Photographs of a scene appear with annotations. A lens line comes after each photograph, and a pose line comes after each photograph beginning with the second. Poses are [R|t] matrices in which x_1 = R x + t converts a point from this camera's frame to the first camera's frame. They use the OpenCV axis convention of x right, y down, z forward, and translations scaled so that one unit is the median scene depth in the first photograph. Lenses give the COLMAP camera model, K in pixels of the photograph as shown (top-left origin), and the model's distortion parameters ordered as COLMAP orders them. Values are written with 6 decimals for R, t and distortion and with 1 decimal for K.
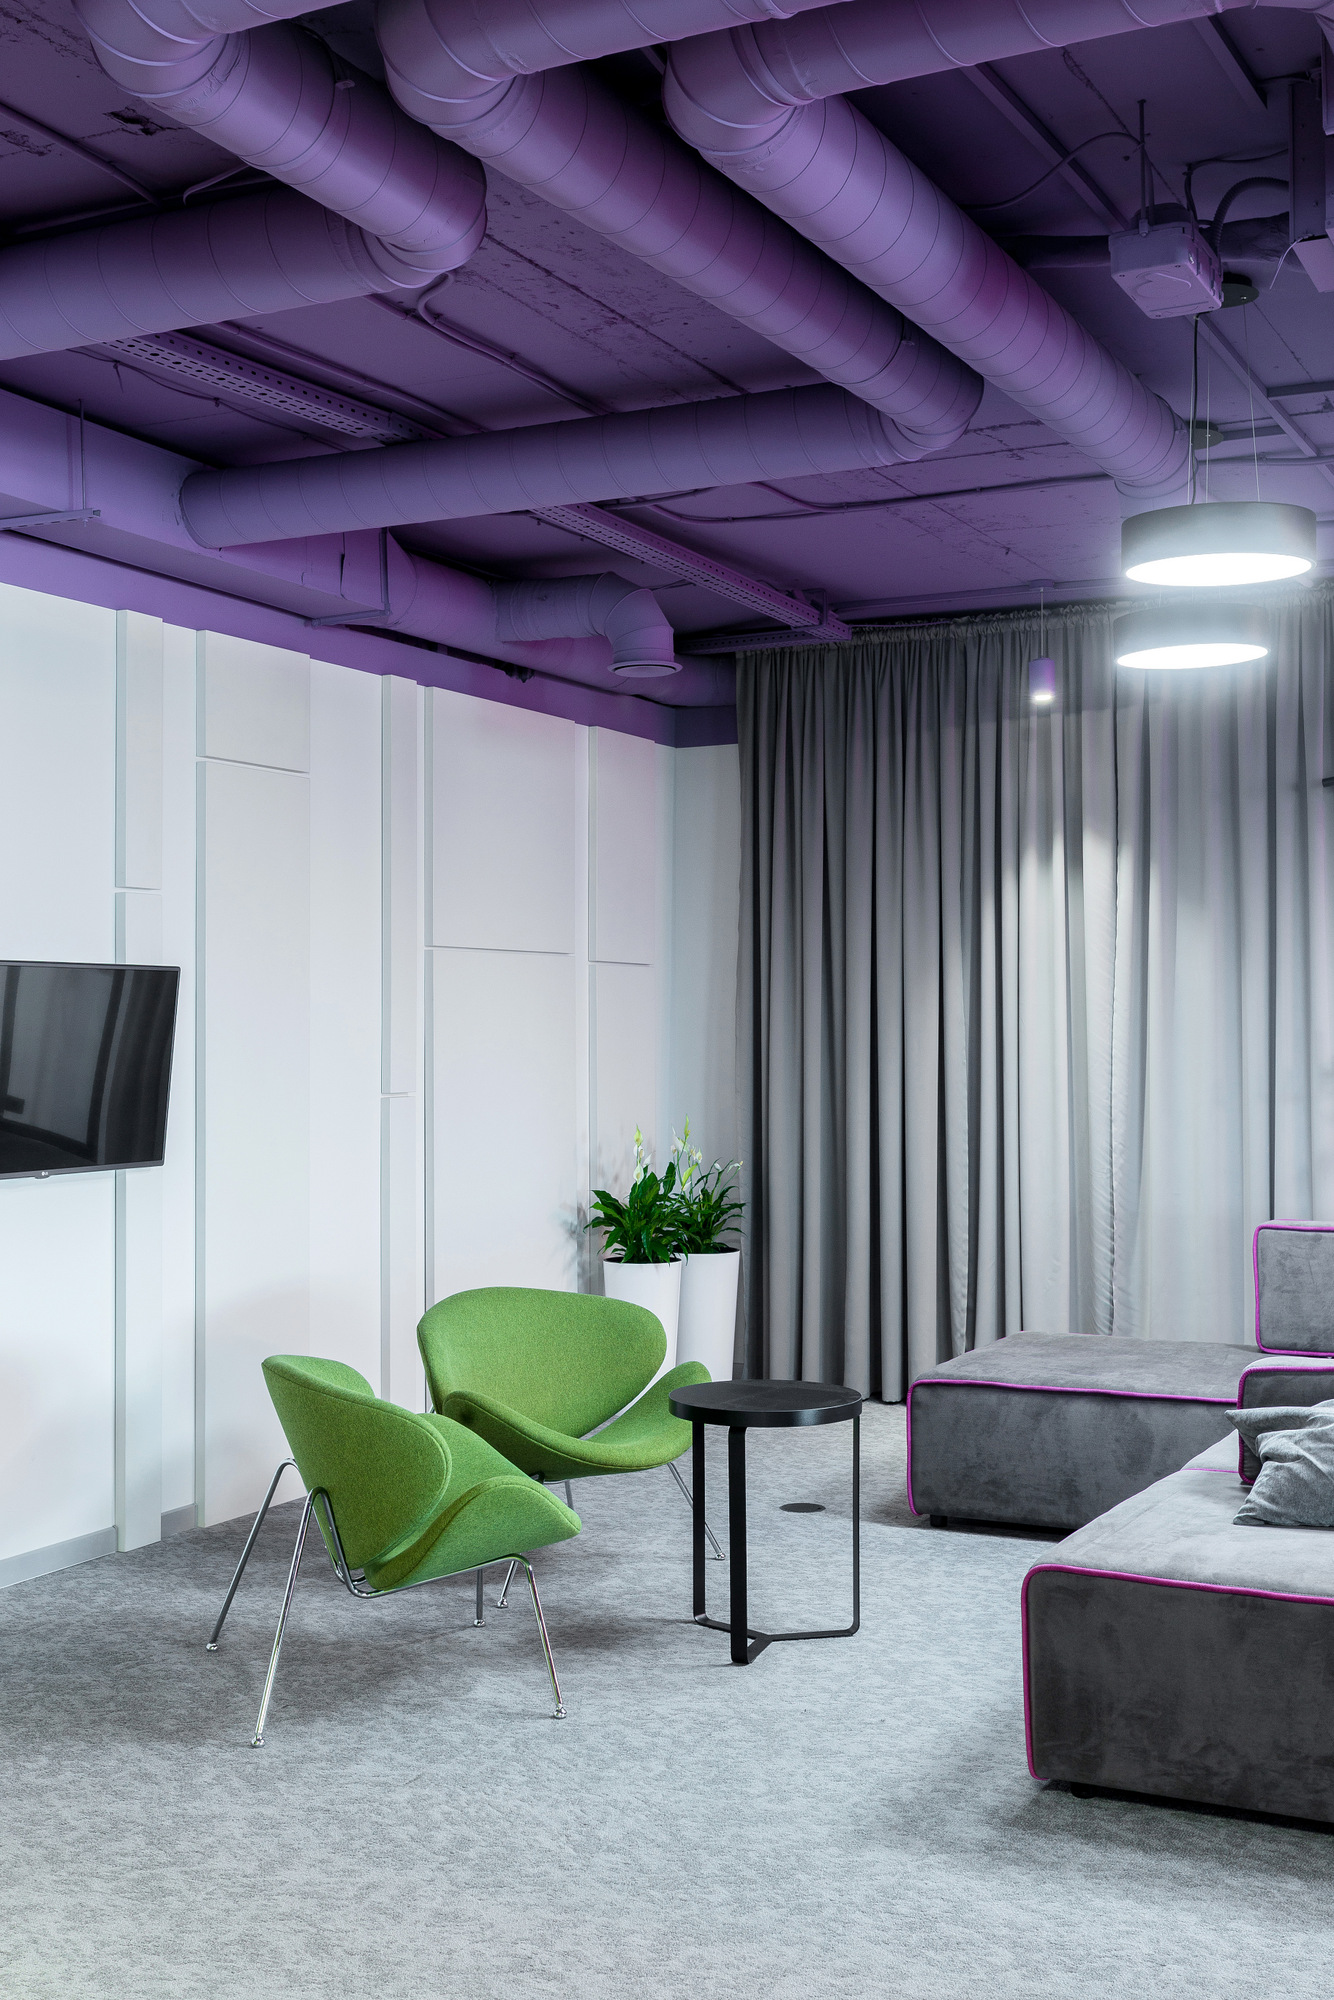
lens RADIAL K [[2204.1, 0, 664.0], [0, 2204.1, 983.7], [0, 0, 1]] dist [0.018411, 0.000000]
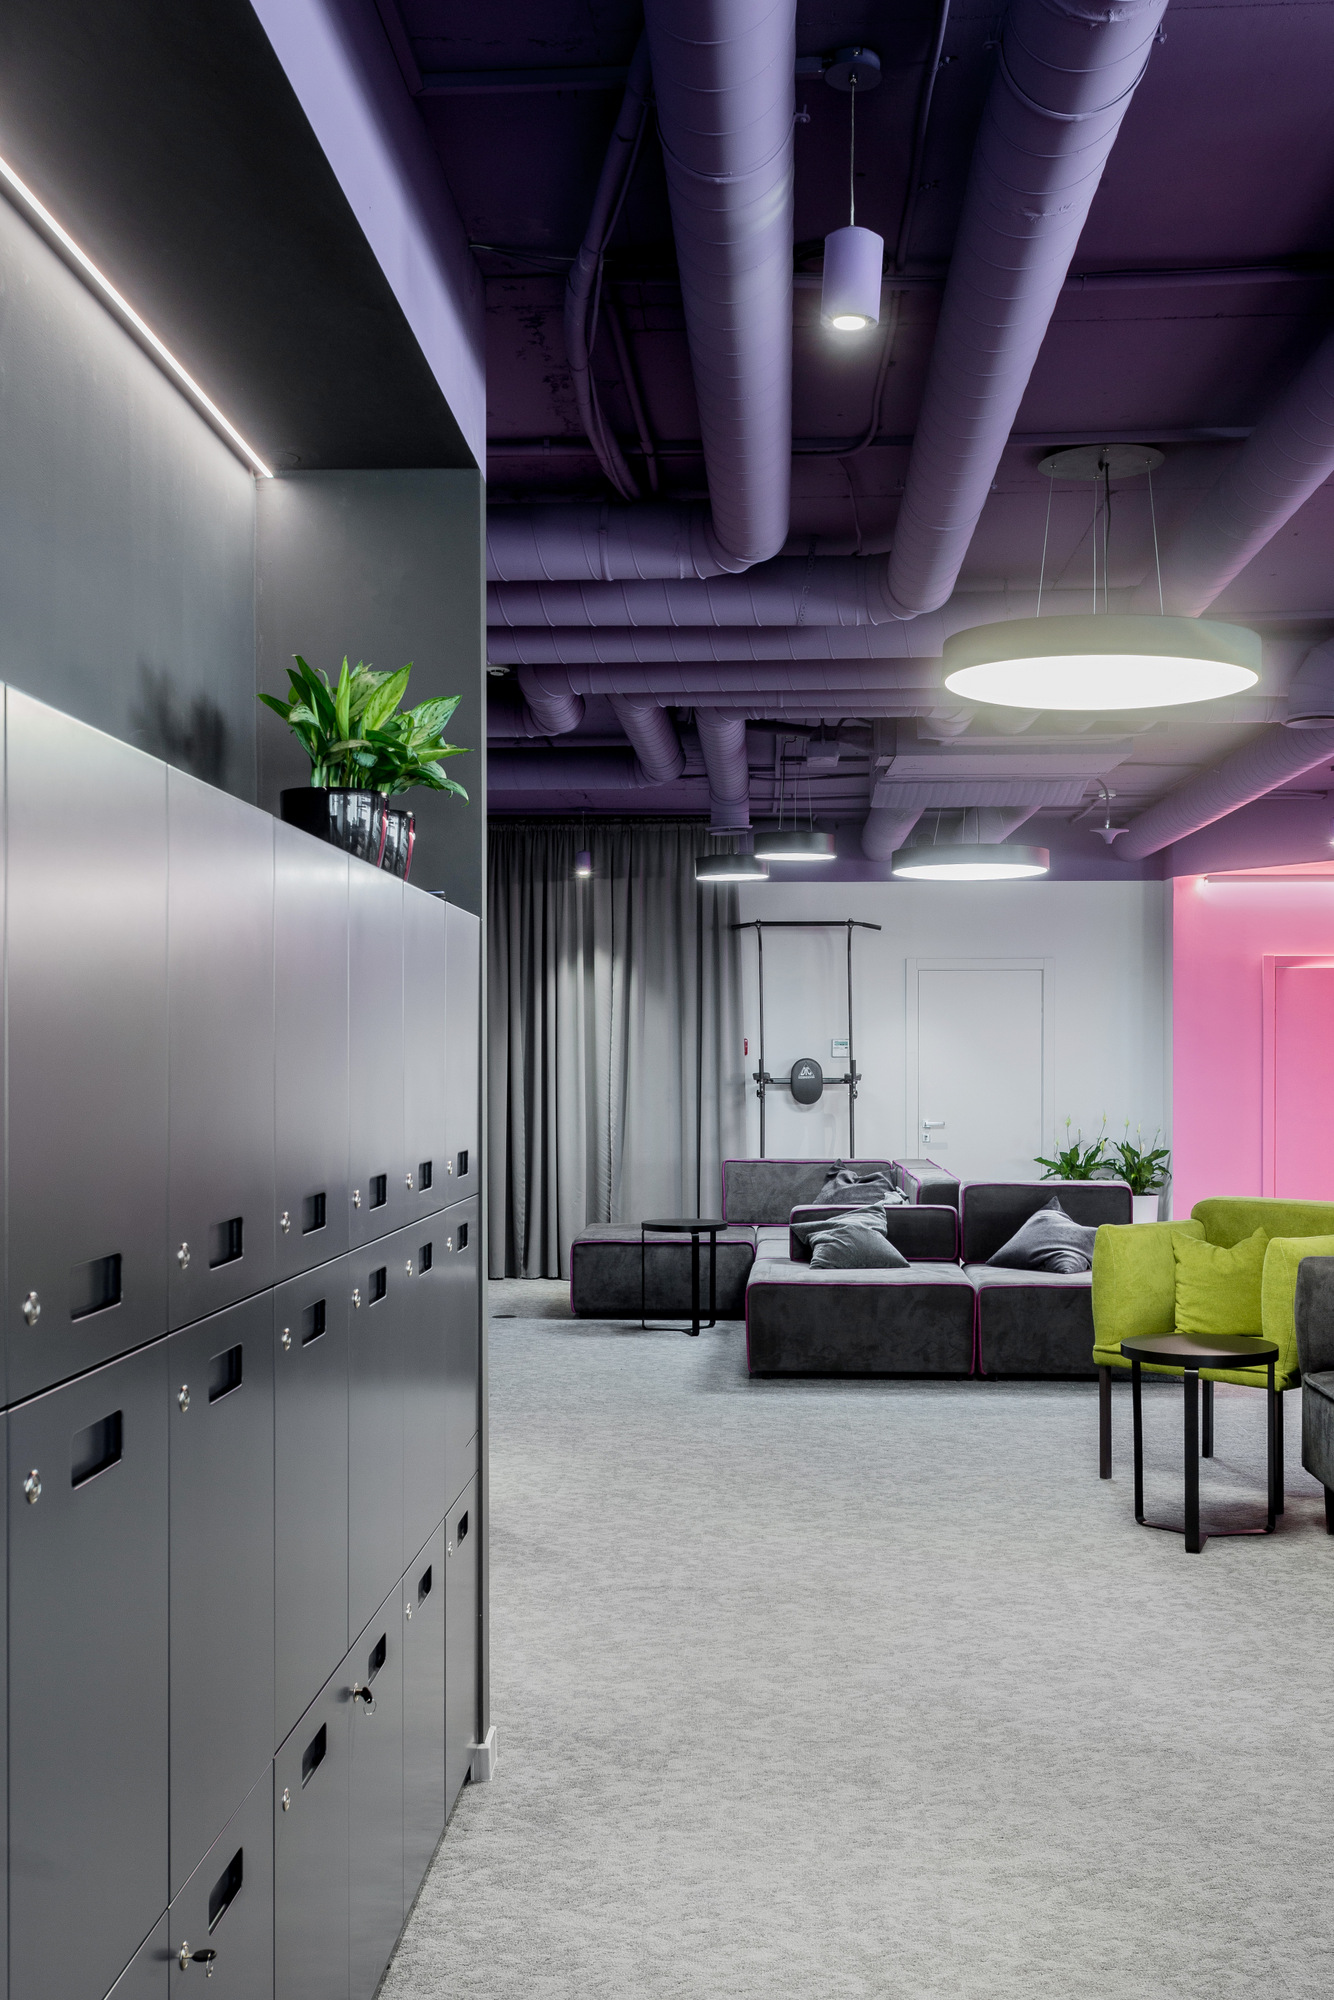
lens RADIAL K [[1976.7, 0, 669.3], [0, 1976.7, 1013.3], [0, 0, 1]] dist [0.003976, 0.000000]
pose [[0.907726, 0.015152, 0.419291, -0.524634], [-0.012708, 0.999882, -0.008623, -0.005032], [-0.419372, 0.002499, 0.907811, -0.581144]]
